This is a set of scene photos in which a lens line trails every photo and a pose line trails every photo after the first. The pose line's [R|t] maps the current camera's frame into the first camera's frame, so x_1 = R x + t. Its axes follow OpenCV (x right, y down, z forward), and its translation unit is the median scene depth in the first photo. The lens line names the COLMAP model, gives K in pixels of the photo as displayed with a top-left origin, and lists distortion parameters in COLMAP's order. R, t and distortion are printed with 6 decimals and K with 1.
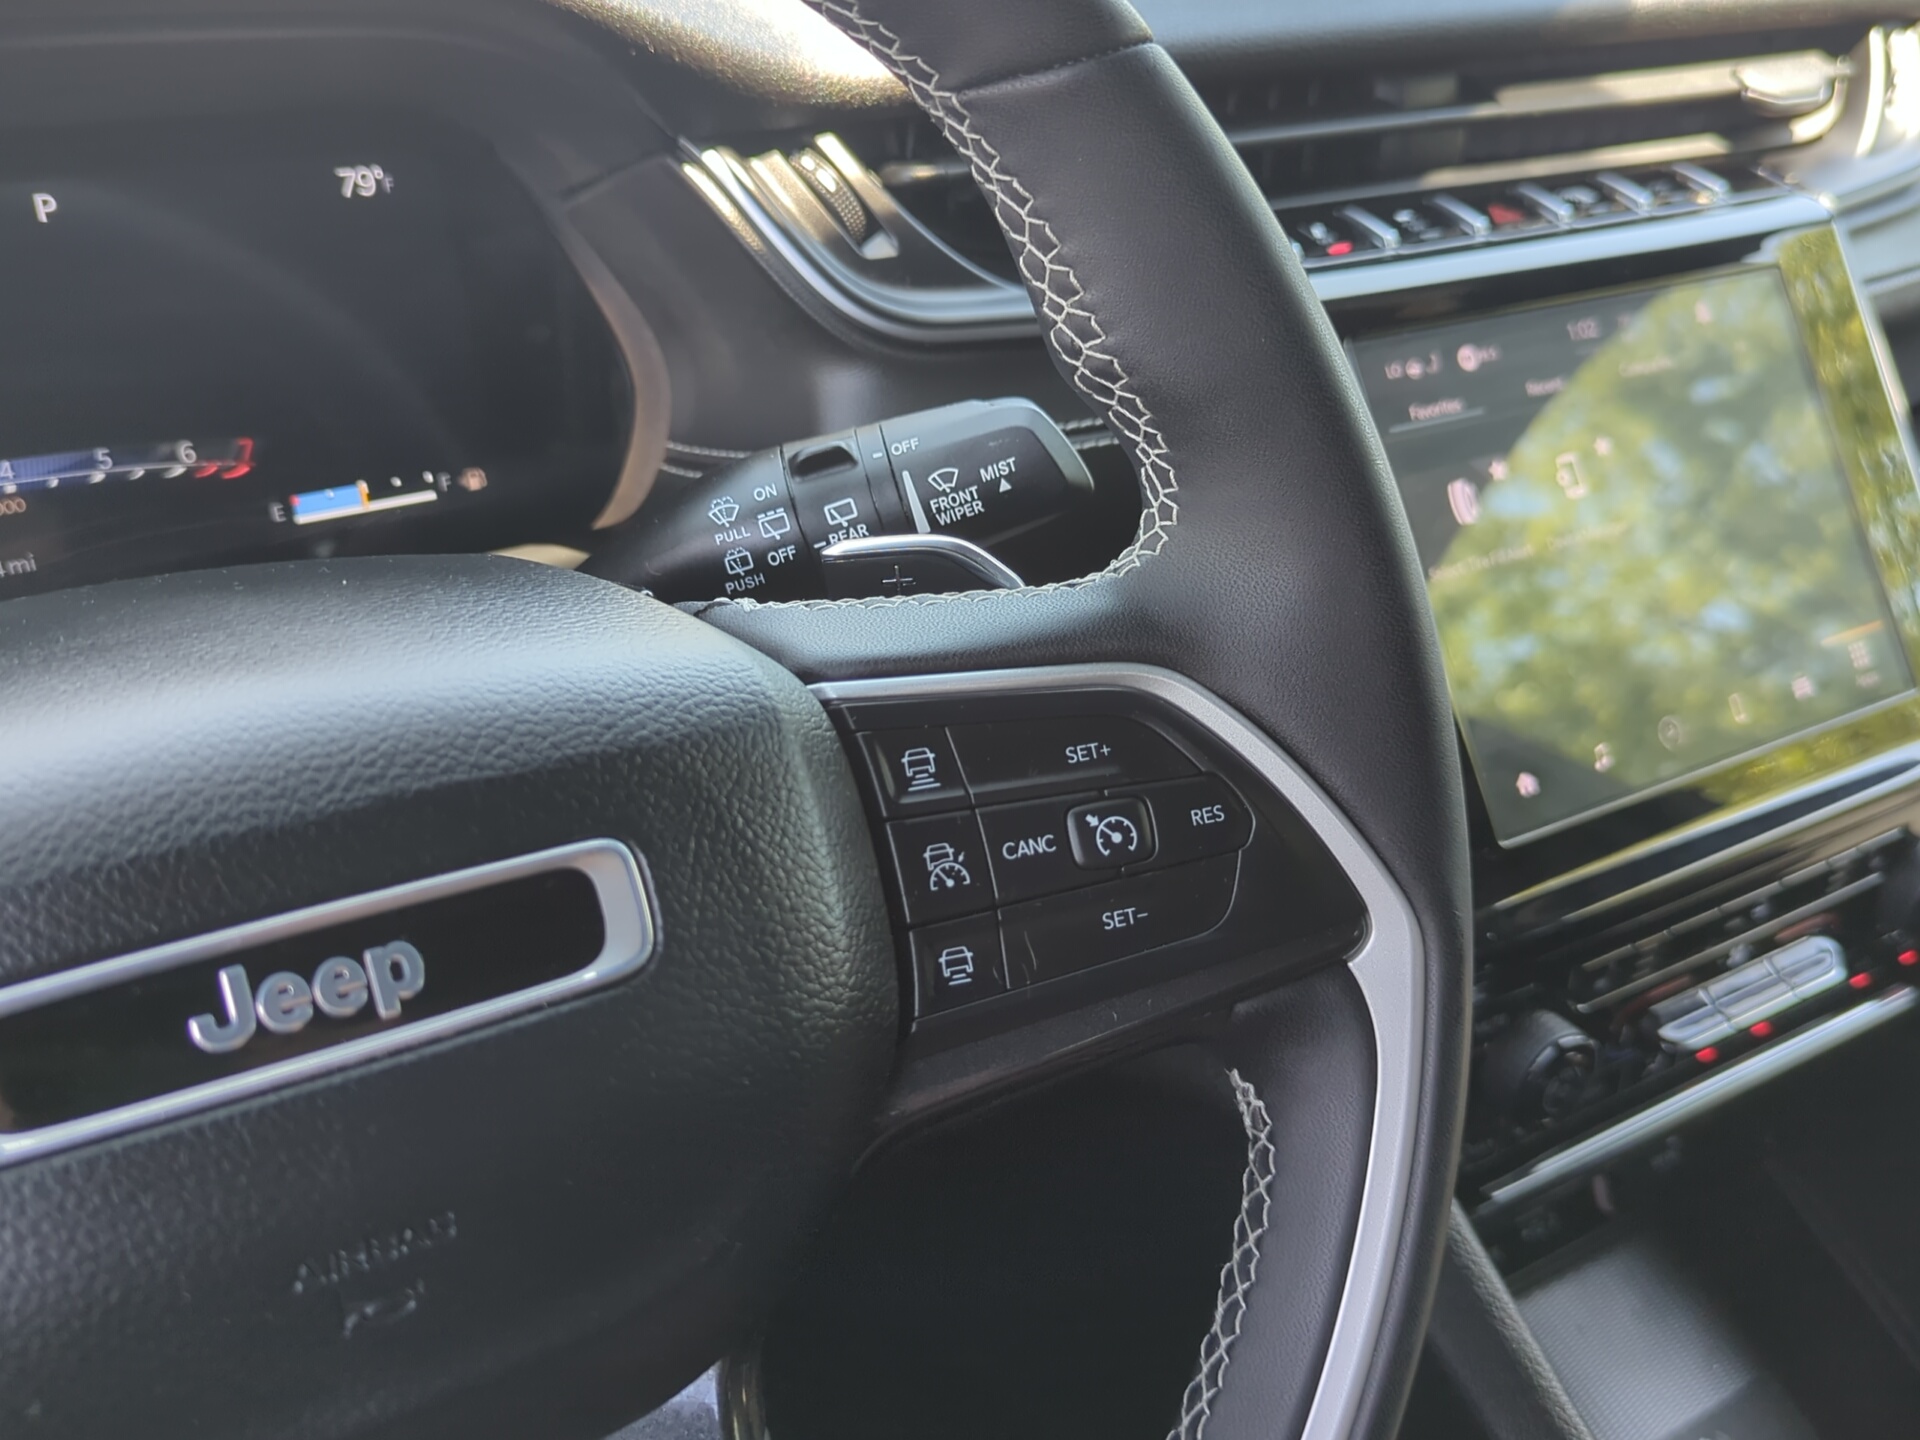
lens RADIAL K [[1965.2, 0, 967.8], [0, 1965.2, 677.9], [0, 0, 1]] dist [-0.002653, 0.006256]
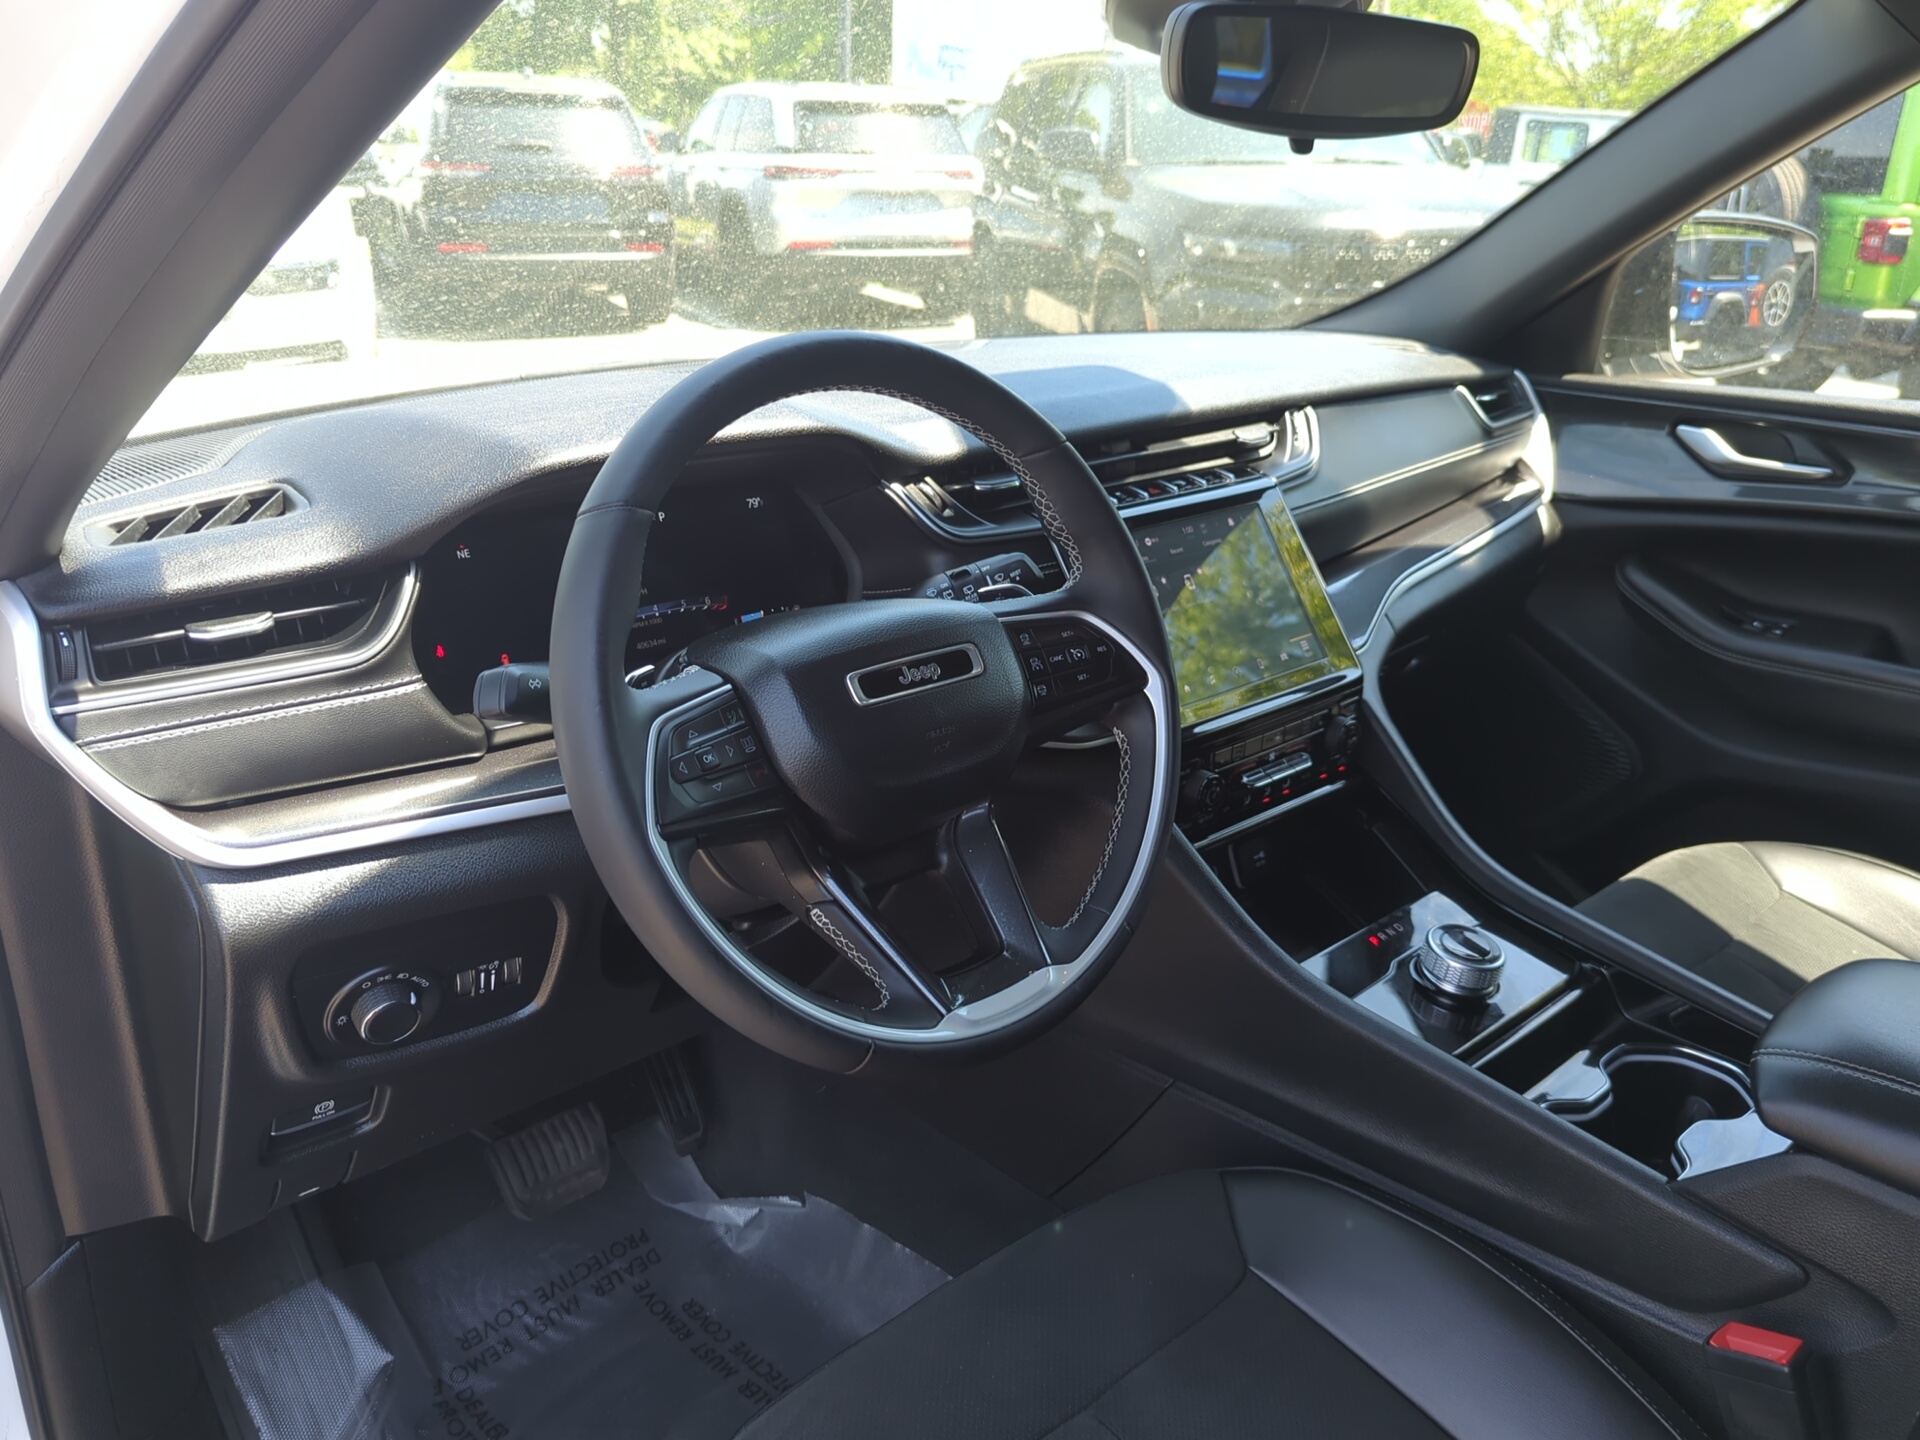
lens RADIAL K [[1557.4, 0, 982.8], [0, 1557.4, 691.6], [0, 0, 1]] dist [0.073713, -0.080846]
pose [[0.983043, -0.081402, 0.164315, -0.395620], [0.102407, 0.987022, -0.123697, 0.329554], [-0.152114, 0.138427, 0.978621, -1.215003]]
